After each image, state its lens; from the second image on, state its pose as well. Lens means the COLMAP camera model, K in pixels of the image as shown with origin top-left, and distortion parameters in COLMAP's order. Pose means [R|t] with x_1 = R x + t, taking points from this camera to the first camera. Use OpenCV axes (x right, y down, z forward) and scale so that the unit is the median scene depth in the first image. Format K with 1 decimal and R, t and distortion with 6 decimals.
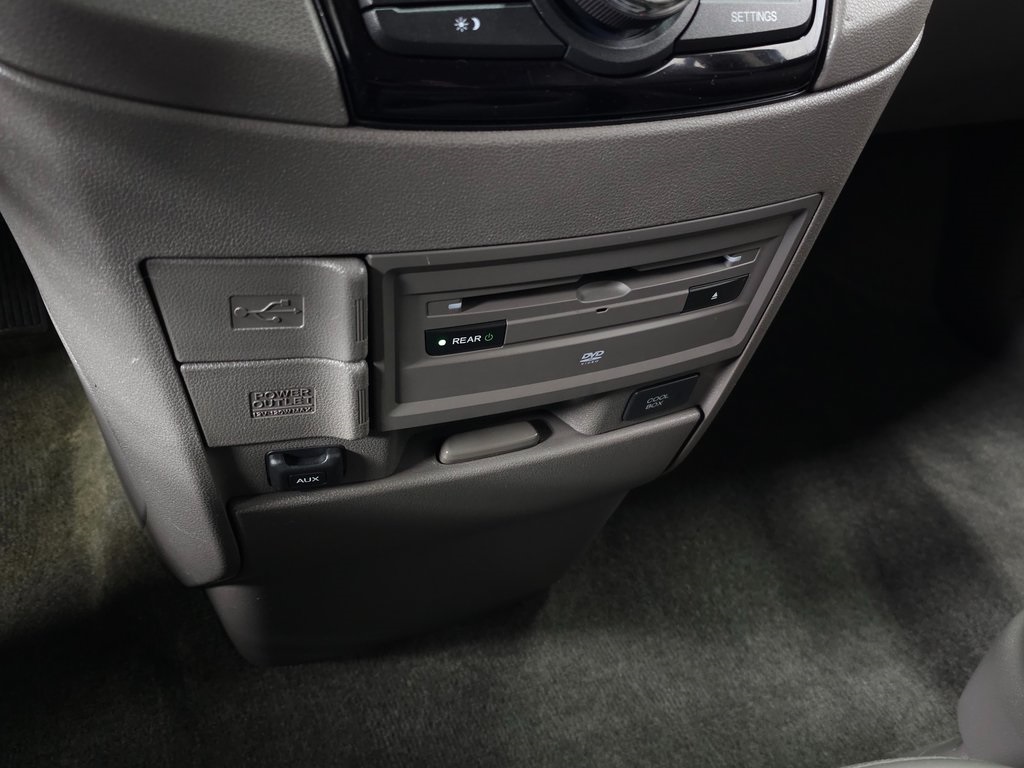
lens RADIAL K [[899.0, 0, 523.9], [0, 899.0, 395.2], [0, 0, 1]] dist [0.061387, -0.109676]
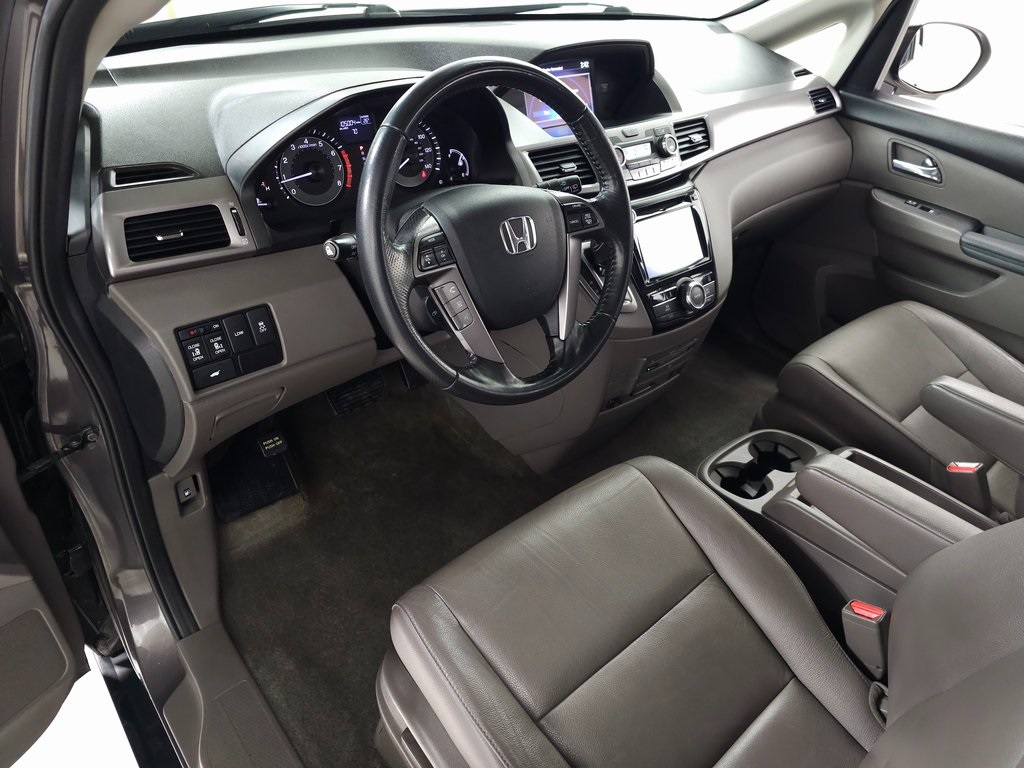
lens RADIAL K [[691.3, 0, 521.1], [0, 691.3, 383.0], [0, 0, 1]] dist [0.044511, -0.051597]
pose [[0.951346, -0.173229, 0.254820, -1.497026], [0.163572, 0.984779, 0.058779, -0.279082], [-0.261124, -0.014237, 0.965200, -2.085293]]
